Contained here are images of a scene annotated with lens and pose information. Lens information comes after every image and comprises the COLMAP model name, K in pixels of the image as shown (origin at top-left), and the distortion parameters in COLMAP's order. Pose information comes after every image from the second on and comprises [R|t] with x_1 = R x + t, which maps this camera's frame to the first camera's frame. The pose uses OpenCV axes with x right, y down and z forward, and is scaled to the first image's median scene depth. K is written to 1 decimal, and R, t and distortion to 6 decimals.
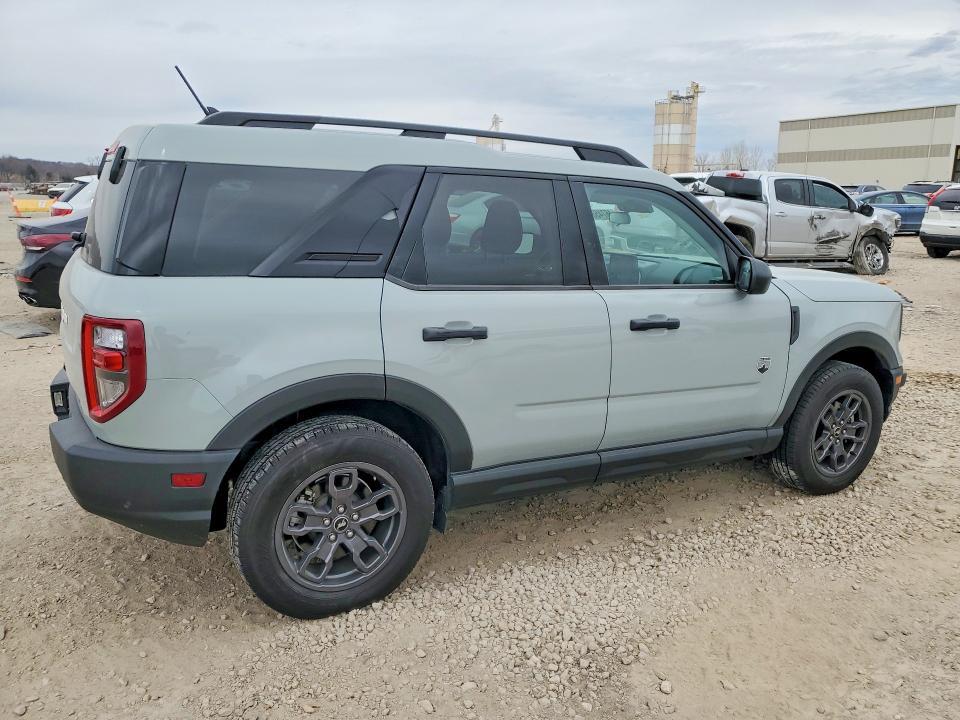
lens RADIAL K [[764.2, 0, 482.3], [0, 764.2, 361.6], [0, 0, 1]] dist [0.004778, -0.008626]
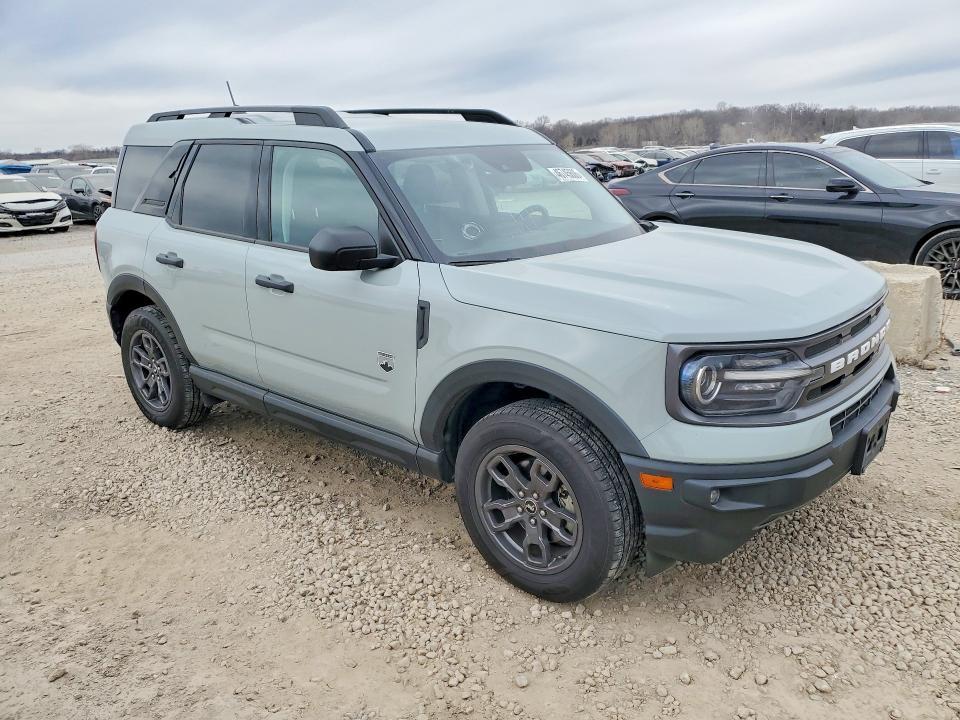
lens RADIAL K [[764.2, 0, 482.3], [0, 764.2, 361.6], [0, 0, 1]] dist [0.004778, -0.008626]
pose [[0.358170, 0.234897, -0.903625, 1.236618], [-0.172055, 0.967865, 0.183398, -0.177794], [0.917666, 0.089786, 0.387076, 0.829015]]
